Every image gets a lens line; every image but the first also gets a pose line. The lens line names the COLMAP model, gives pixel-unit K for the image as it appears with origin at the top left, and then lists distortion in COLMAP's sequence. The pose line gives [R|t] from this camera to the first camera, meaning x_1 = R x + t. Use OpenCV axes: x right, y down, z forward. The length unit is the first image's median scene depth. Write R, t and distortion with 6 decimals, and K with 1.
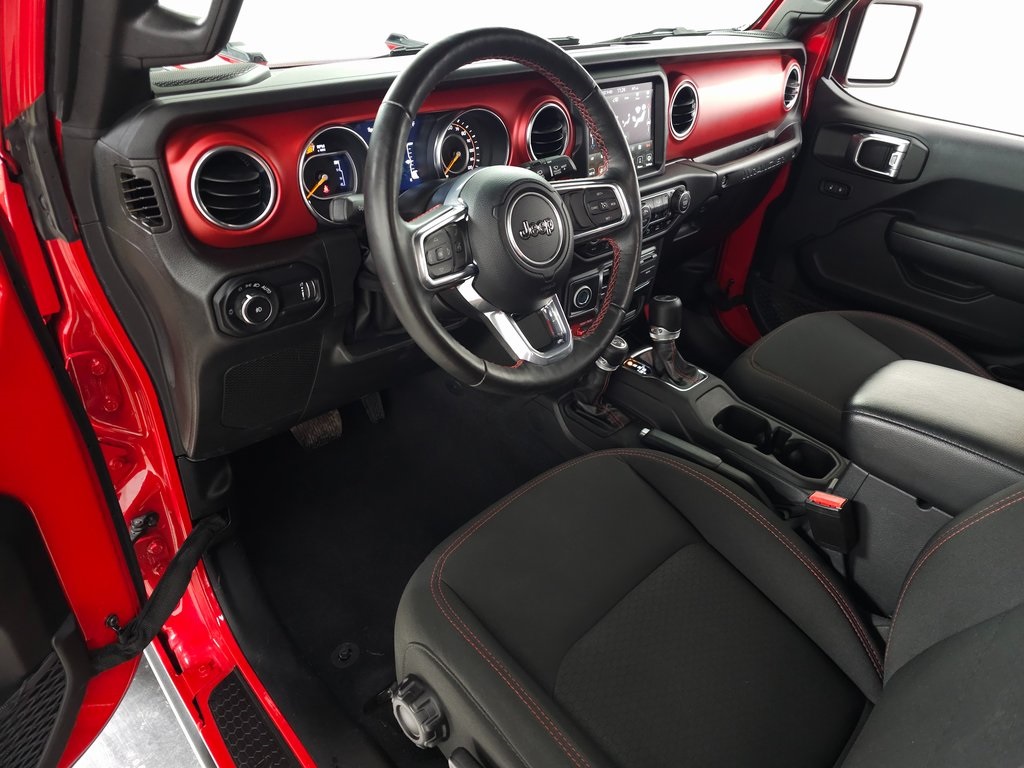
lens RADIAL K [[712.0, 0, 520.3], [0, 712.0, 386.2], [0, 0, 1]] dist [0.052111, -0.058649]
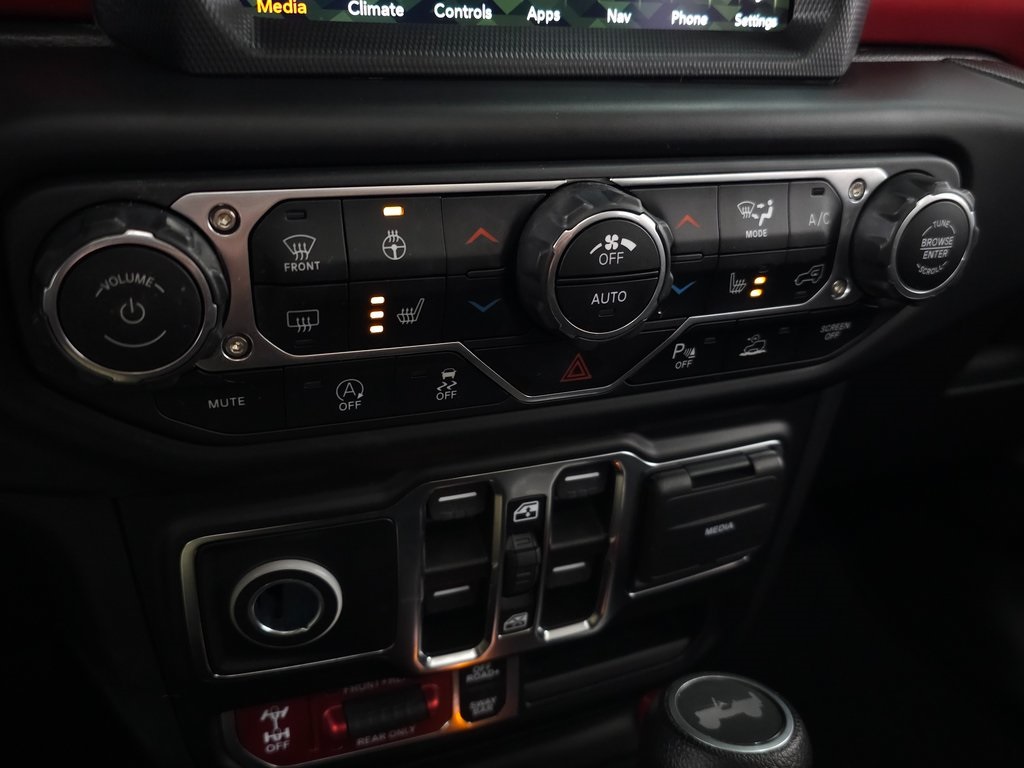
lens RADIAL K [[839.2, 0, 515.1], [0, 839.2, 379.1], [0, 0, 1]] dist [0.043259, -0.074284]
pose [[0.915158, 0.195806, -0.352342, 0.220933], [-0.228864, 0.971942, -0.054307, -0.191131], [0.331823, 0.130338, 0.934294, 0.786541]]
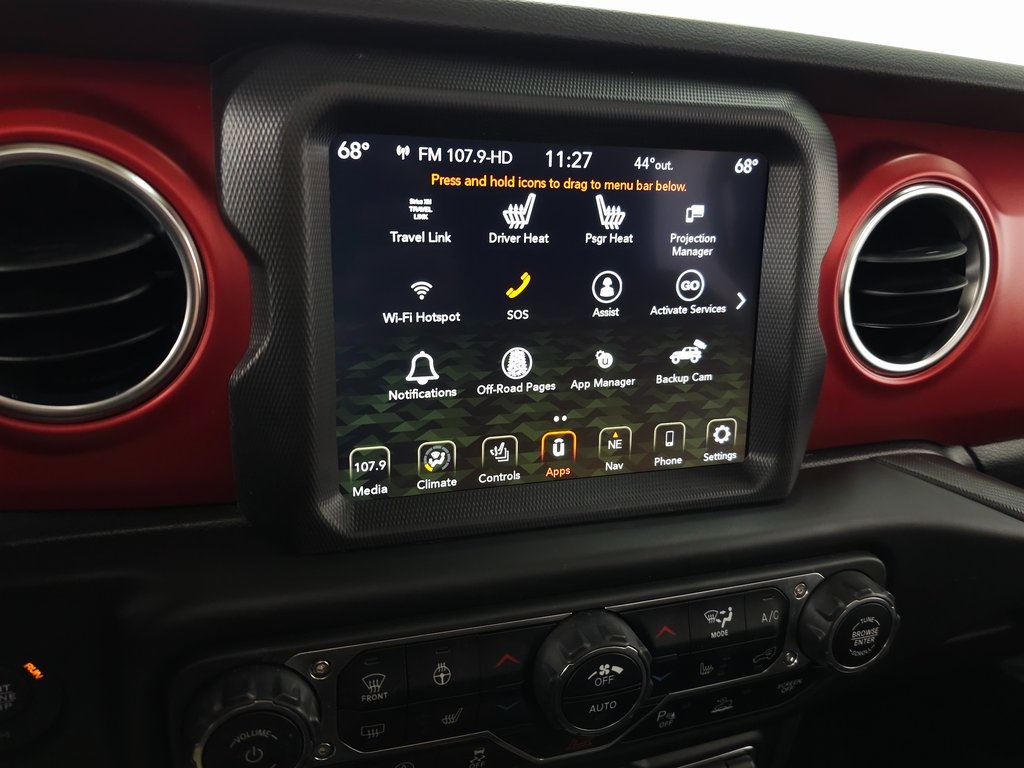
lens RADIAL K [[763.7, 0, 515.8], [0, 763.7, 374.6], [0, 0, 1]] dist [0.012211, -0.008776]
pose [[0.893483, 0.165526, -0.417480, 0.225575], [-0.257795, 0.950224, -0.174975, -0.273309], [0.367737, 0.263961, 0.891681, 0.728665]]
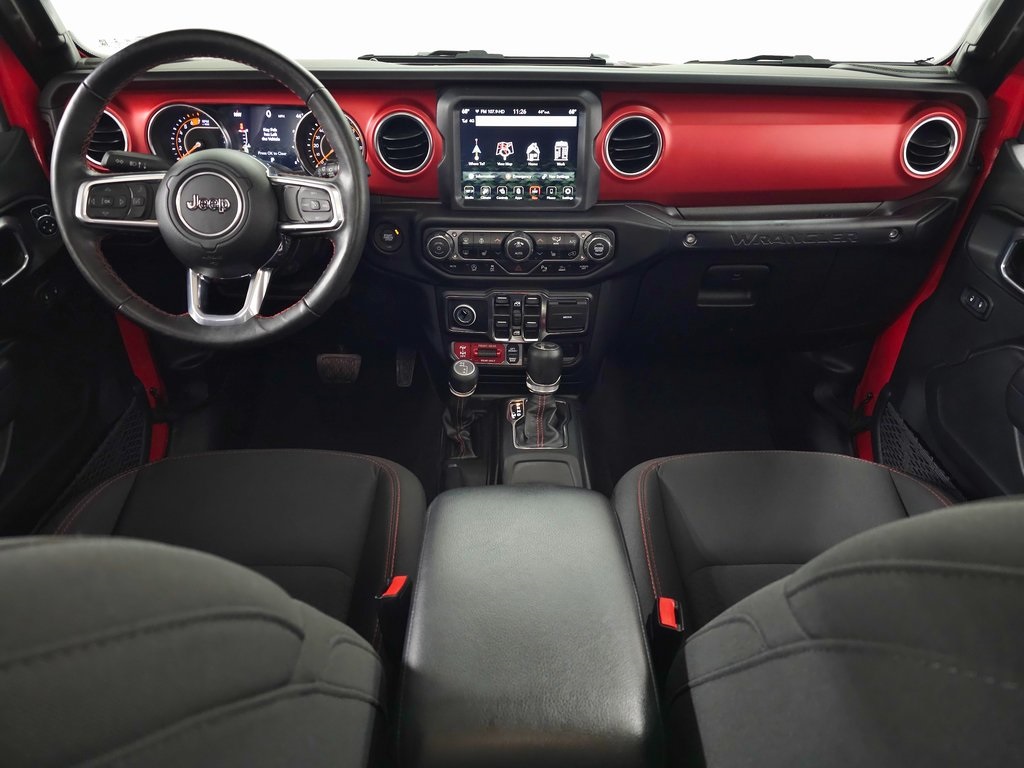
lens RADIAL K [[712.0, 0, 523.8], [0, 712.0, 391.1], [0, 0, 1]] dist [0.052111, -0.058649]
pose [[0.715136, 0.333946, -0.614052, 0.781183], [-0.350626, 0.931357, 0.098164, -0.153655], [0.604683, 0.145103, 0.783137, 0.299461]]
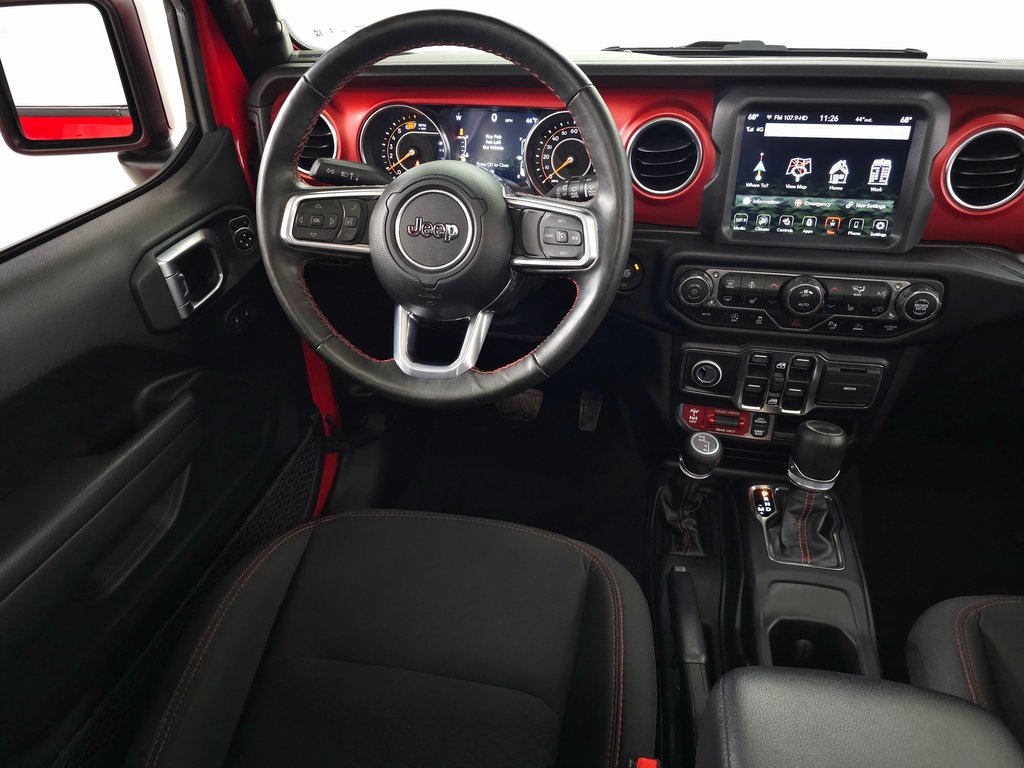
lens RADIAL K [[712.0, 0, 504.3], [0, 712.0, 386.2], [0, 0, 1]] dist [0.052111, -0.058649]
pose [[0.547201, 0.386096, -0.742631, 0.546598], [-0.409428, 0.897327, 0.164839, -0.151948], [0.730027, 0.213854, 0.649097, 0.342954]]
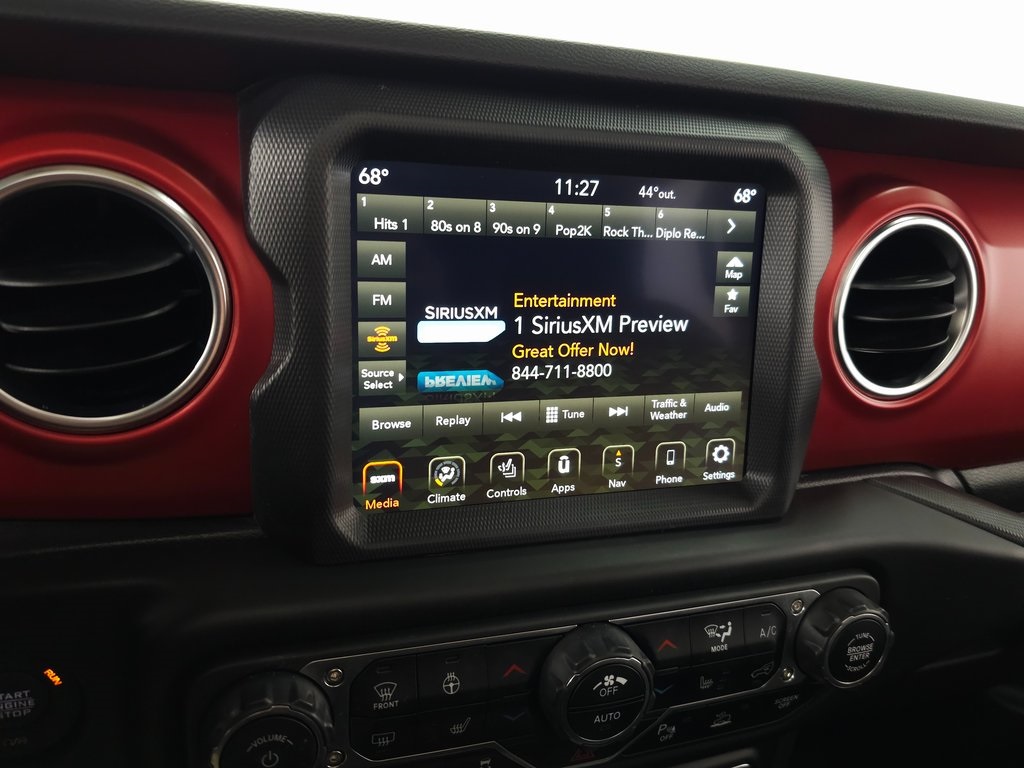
lens RADIAL K [[765.8, 0, 508.9], [0, 765.8, 380.8], [0, 0, 1]] dist [0.011771, -0.006896]
pose [[0.896050, 0.161299, -0.413615, 0.223397], [-0.264540, 0.942189, -0.205666, -0.266408], [0.356530, 0.293704, 0.886918, 0.718601]]
